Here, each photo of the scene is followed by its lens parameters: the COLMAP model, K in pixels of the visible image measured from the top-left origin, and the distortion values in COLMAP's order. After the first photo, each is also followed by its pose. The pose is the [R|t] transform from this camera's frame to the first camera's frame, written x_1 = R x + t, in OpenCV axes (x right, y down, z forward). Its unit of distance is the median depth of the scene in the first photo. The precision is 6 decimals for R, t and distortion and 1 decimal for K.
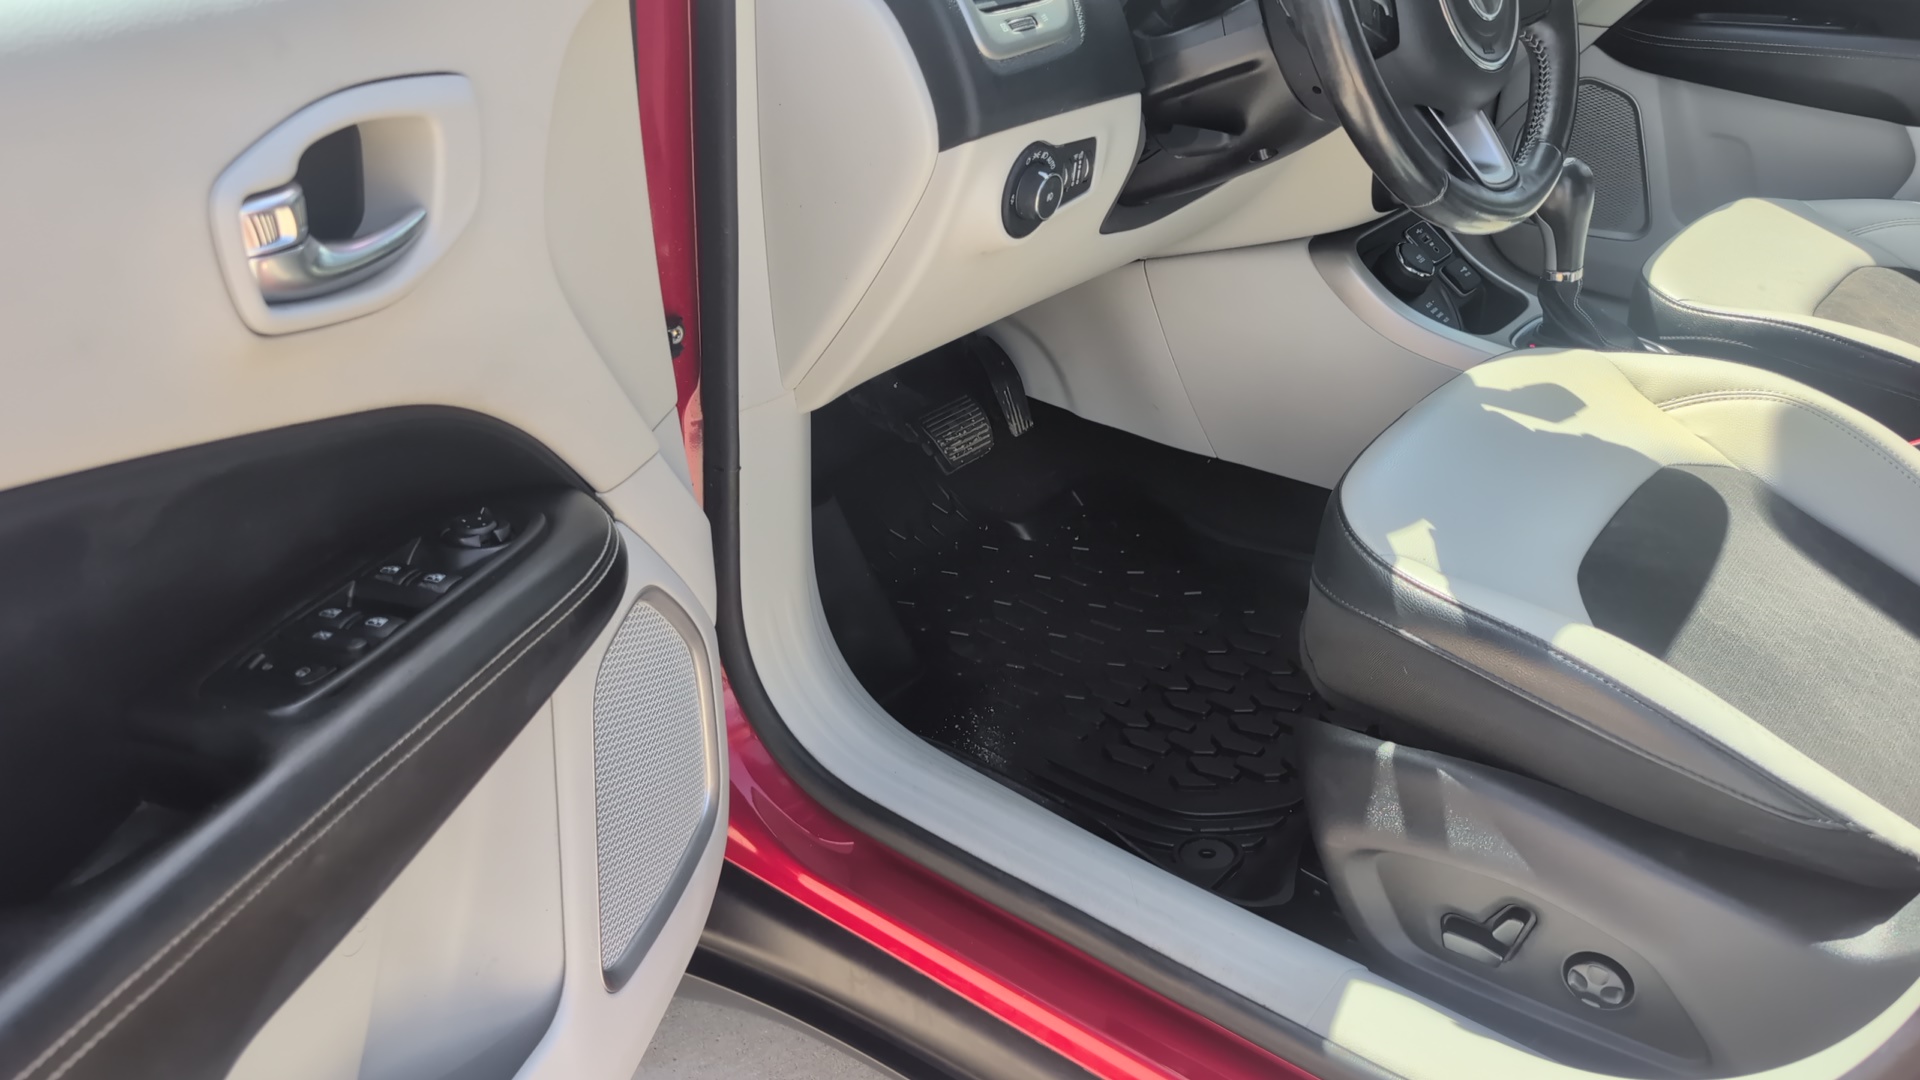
lens RADIAL K [[1616.0, 0, 977.6], [0, 1616.0, 543.5], [0, 0, 1]] dist [0.024284, -0.050154]
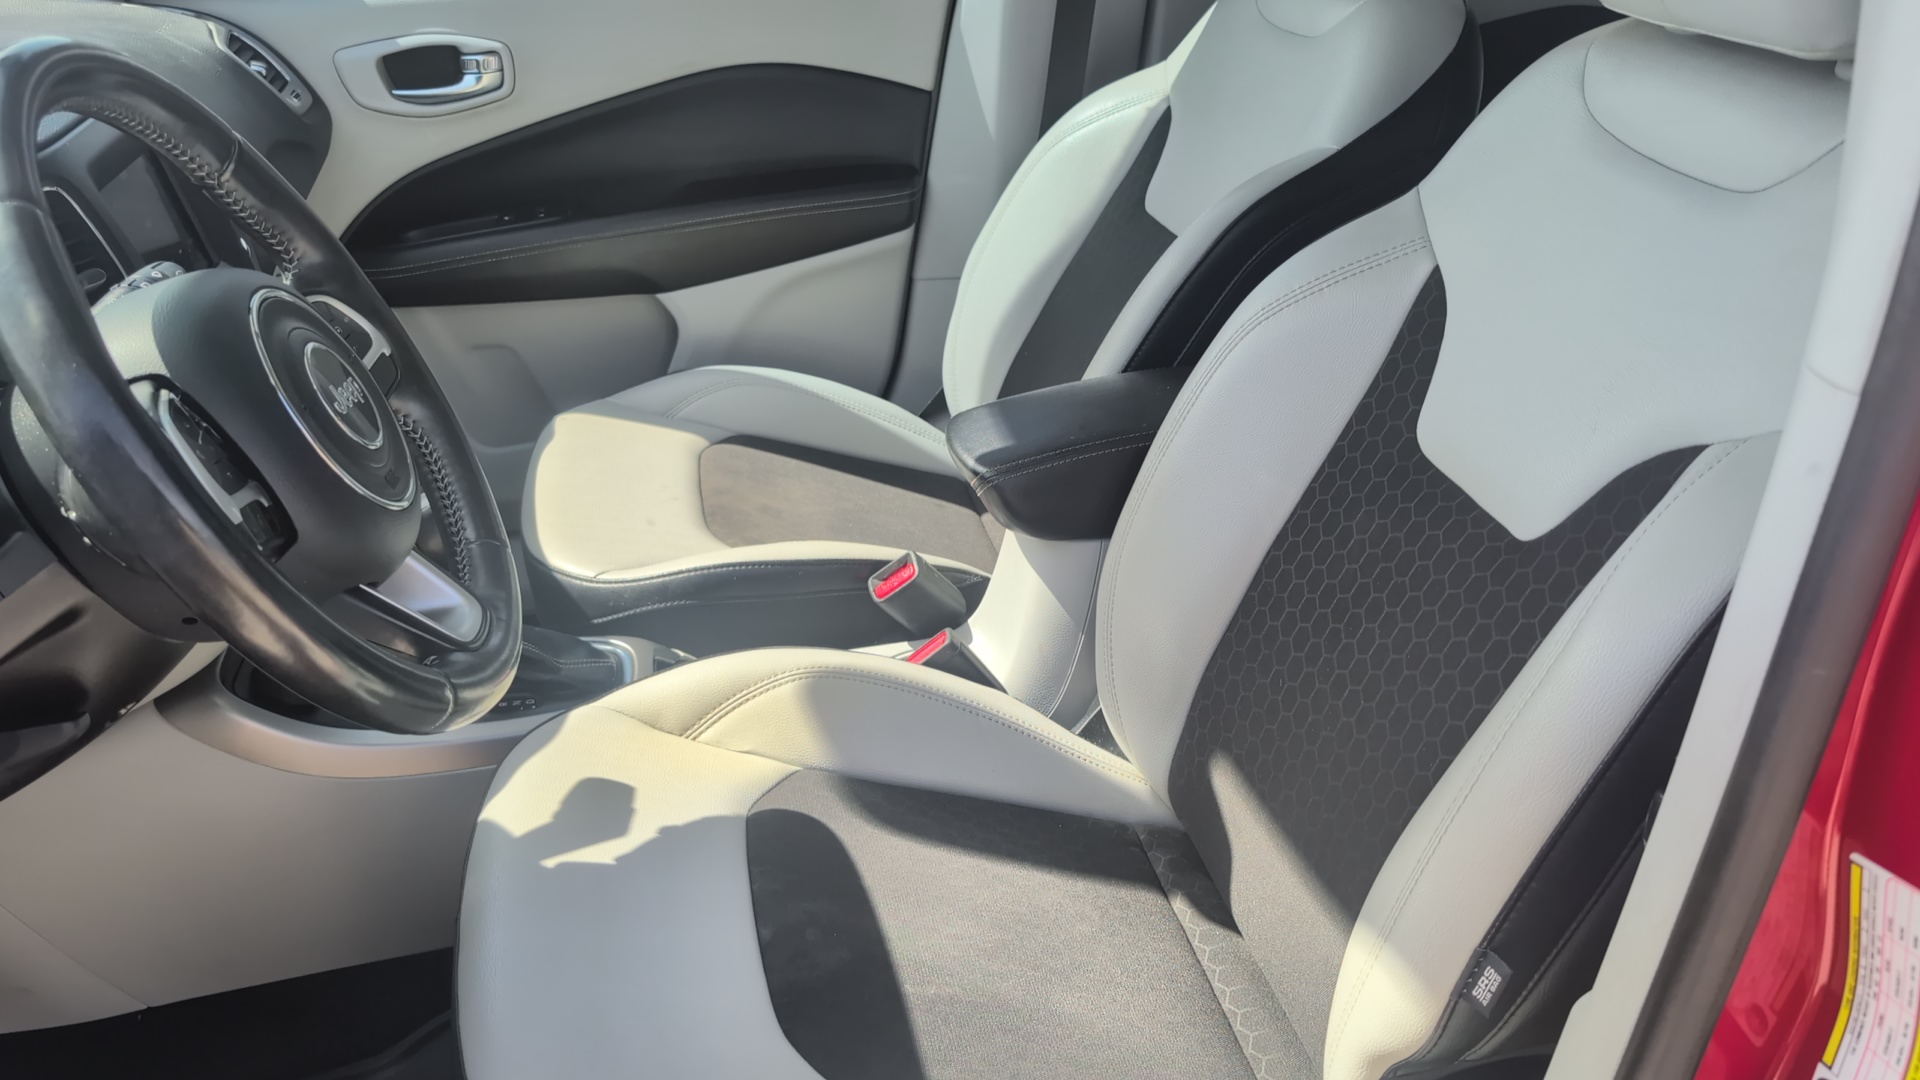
lens RADIAL K [[1616.0, 0, 961.5], [0, 1616.0, 525.6], [0, 0, 1]] dist [0.024284, -0.050154]
pose [[0.662399, -0.368822, 0.652072, -0.002603], [0.414335, 0.905535, 0.091287, -0.213122], [-0.624143, 0.209708, 0.752641, 0.247280]]
